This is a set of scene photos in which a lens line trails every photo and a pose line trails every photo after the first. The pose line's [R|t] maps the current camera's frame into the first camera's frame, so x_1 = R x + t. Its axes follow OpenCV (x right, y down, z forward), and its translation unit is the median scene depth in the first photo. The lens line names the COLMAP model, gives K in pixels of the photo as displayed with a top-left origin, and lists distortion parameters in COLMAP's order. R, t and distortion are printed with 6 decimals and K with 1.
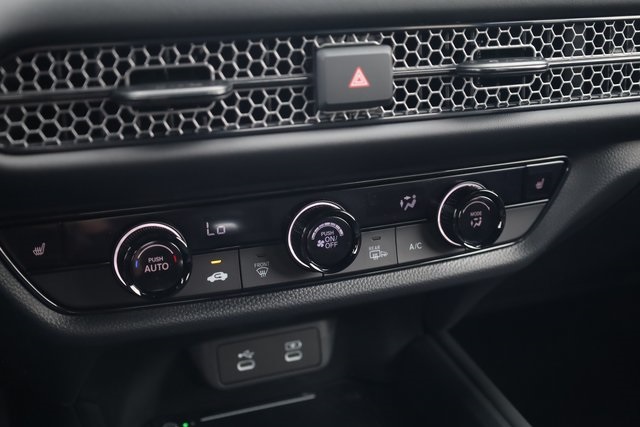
lens RADIAL K [[920.1, 0, 320.0], [0, 920.1, 213.5], [0, 0, 1]] dist [-0.008483, 0.060502]
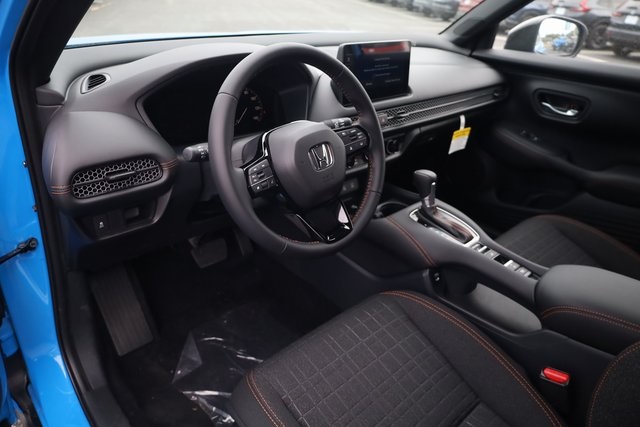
lens RADIAL K [[440.7, 0, 320.0], [0, 440.7, 213.5], [0, 0, 1]] dist [-0.001921, -0.001075]
pose [[0.938171, -0.174923, 0.298727, -1.143338], [0.159229, 0.984289, 0.076292, 0.133579], [-0.307379, -0.024009, 0.951284, -1.331627]]
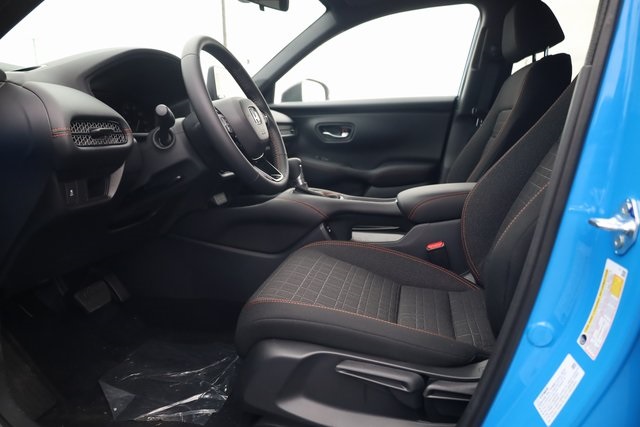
lens RADIAL K [[440.7, 0, 320.0], [0, 440.7, 213.5], [0, 0, 1]] dist [-0.001921, -0.001075]
pose [[0.560487, -0.238673, 0.793025, -2.251779], [0.410063, 0.911928, -0.015362, 0.653022], [-0.719515, 0.333801, 0.608995, -1.110619]]
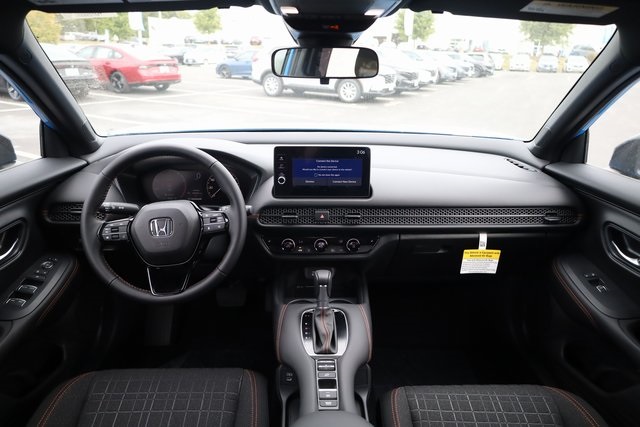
lens RADIAL K [[440.7, 0, 320.0], [0, 440.7, 213.5], [0, 0, 1]] dist [-0.001921, -0.001075]
pose [[0.932812, 0.068487, -0.353796, 0.958126], [-0.114188, 0.987358, -0.109934, 0.133590], [0.341795, 0.142947, 0.928839, -1.497835]]
